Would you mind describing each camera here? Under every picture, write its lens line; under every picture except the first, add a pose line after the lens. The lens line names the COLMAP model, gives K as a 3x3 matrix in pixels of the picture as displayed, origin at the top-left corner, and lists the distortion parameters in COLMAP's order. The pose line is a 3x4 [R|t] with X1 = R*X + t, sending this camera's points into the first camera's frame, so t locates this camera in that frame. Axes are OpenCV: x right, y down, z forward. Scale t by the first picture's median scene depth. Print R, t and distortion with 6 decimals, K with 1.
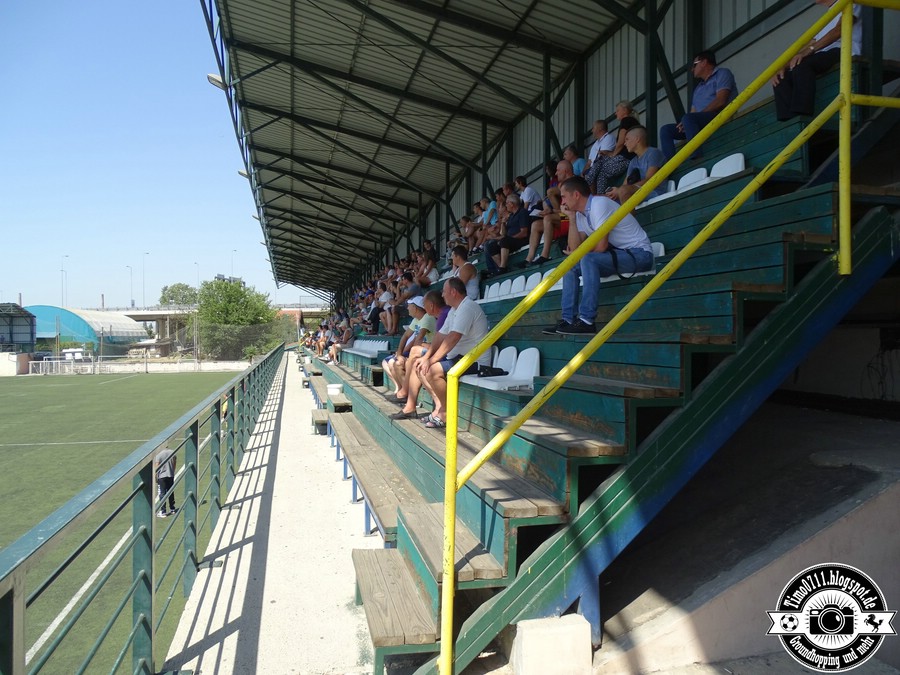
lens RADIAL K [[636.6, 0, 450.0], [0, 636.6, 337.5], [0, 0, 1]] dist [-0.002587, 0.003226]
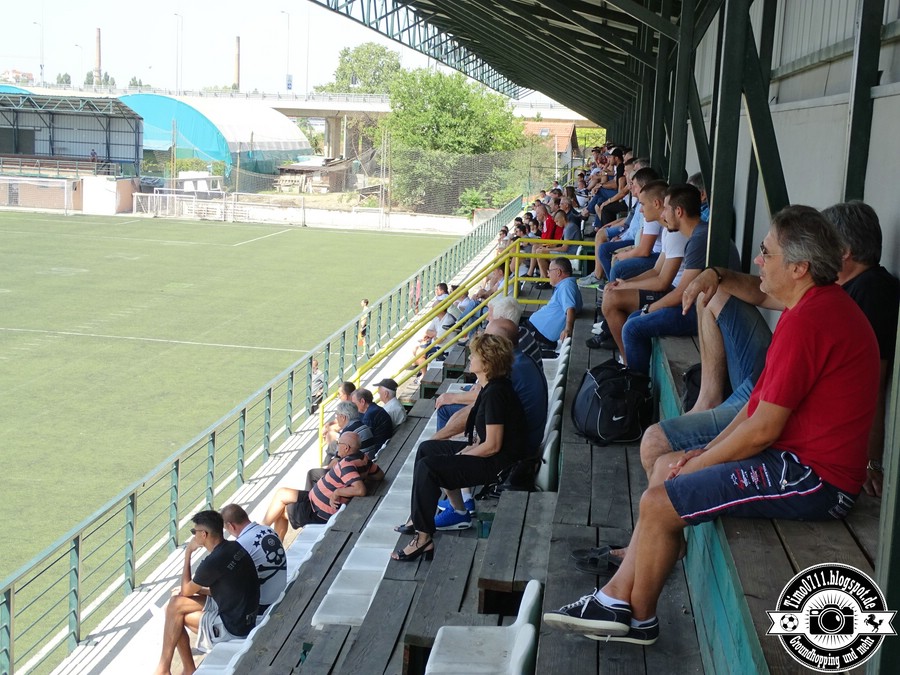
lens RADIAL K [[1388.9, 0, 450.0], [0, 1388.9, 337.5], [0, 0, 1]] dist [0.037489, 0.004371]
pose [[0.938492, 0.101573, -0.330023, 0.087233], [-0.055515, 0.987708, 0.146122, -0.036824], [0.340809, -0.118813, 0.932595, -0.170122]]
